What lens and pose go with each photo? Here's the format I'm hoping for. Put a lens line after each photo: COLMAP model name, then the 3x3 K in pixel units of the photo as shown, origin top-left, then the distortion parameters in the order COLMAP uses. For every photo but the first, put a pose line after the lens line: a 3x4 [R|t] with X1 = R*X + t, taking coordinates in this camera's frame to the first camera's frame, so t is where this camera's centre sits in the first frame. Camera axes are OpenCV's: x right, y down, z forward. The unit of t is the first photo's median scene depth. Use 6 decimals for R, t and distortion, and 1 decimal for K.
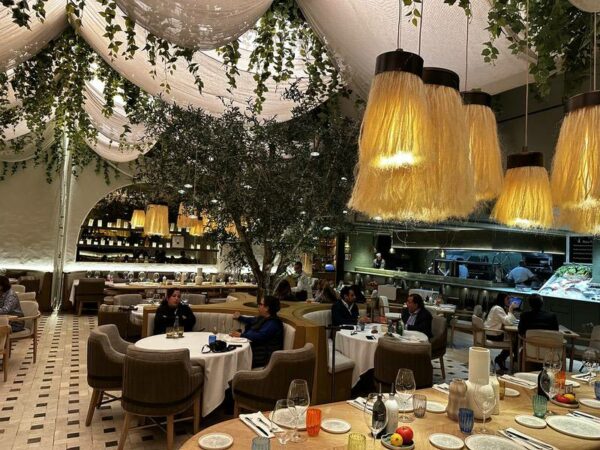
lens RADIAL K [[458.9, 0, 300.3], [0, 458.9, 225.2], [0, 0, 1]] dist [0.035085, -0.069191]
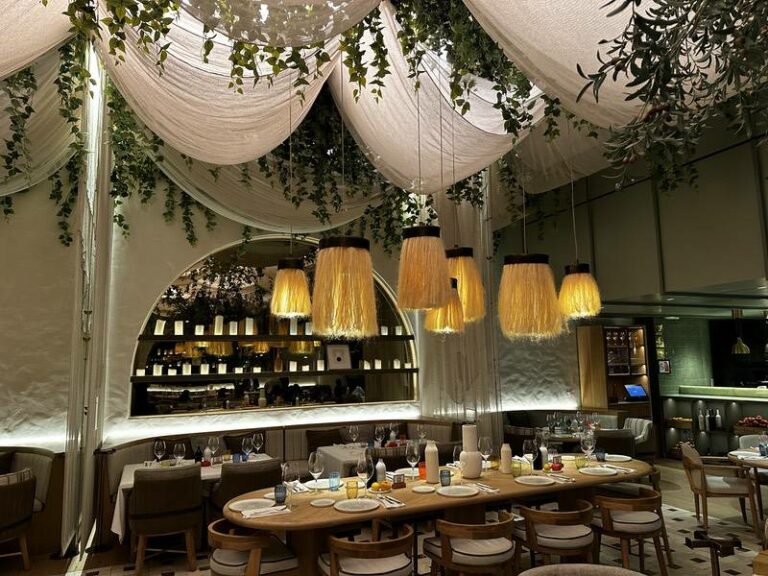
lens RADIAL K [[587.4, 0, 383.8], [0, 587.4, 287.2], [0, 0, 1]] dist [0.035085, -0.069191]
pose [[0.995137, -0.076000, -0.062667, -0.196014], [0.071147, 0.994540, -0.076338, 0.015129], [0.068127, 0.071508, 0.995111, 0.435668]]
